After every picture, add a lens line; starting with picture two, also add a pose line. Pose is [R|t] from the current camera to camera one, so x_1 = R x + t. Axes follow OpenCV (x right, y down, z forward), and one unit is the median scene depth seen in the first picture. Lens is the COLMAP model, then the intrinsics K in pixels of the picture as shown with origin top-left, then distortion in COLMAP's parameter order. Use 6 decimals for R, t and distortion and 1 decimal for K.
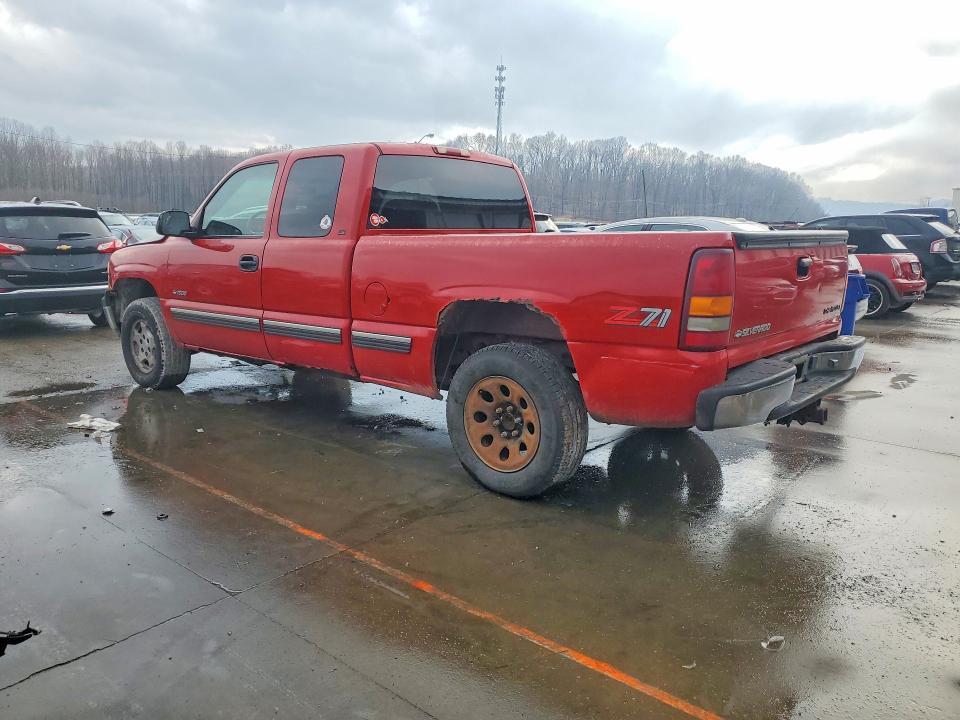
lens RADIAL K [[774.7, 0, 480.0], [0, 774.7, 360.0], [0, 0, 1]] dist [0.053406, -0.000138]
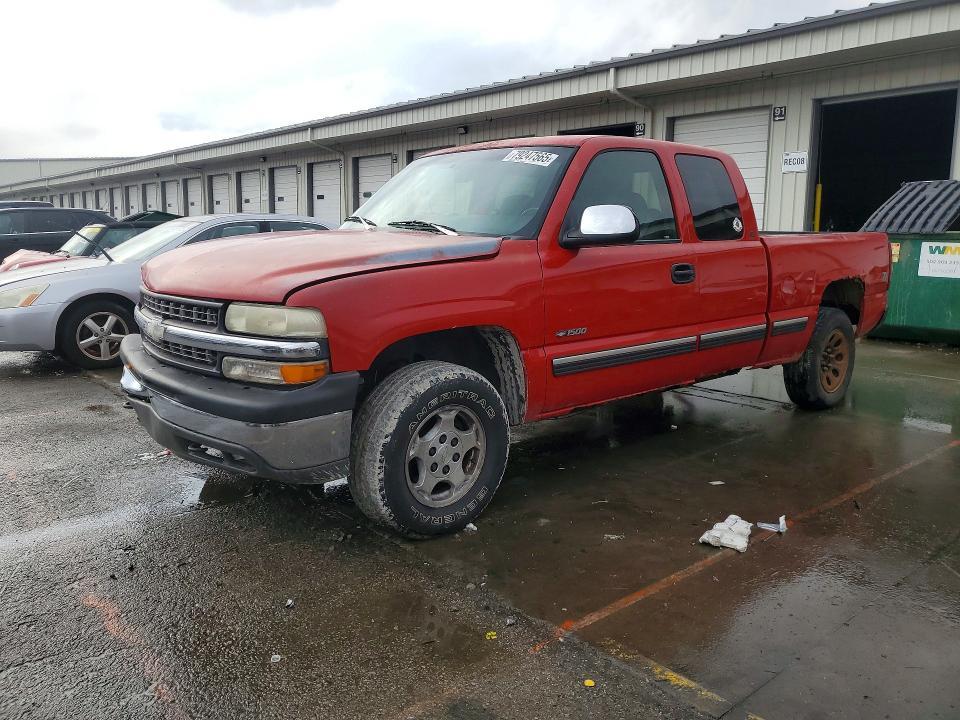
lens RADIAL K [[774.7, 0, 480.0], [0, 774.7, 360.0], [0, 0, 1]] dist [0.053406, -0.000138]
pose [[0.106856, -0.164740, 0.980532, -1.224145], [0.162006, 0.975884, 0.146304, -0.202409], [-0.980987, 0.143218, 0.130967, 1.188258]]
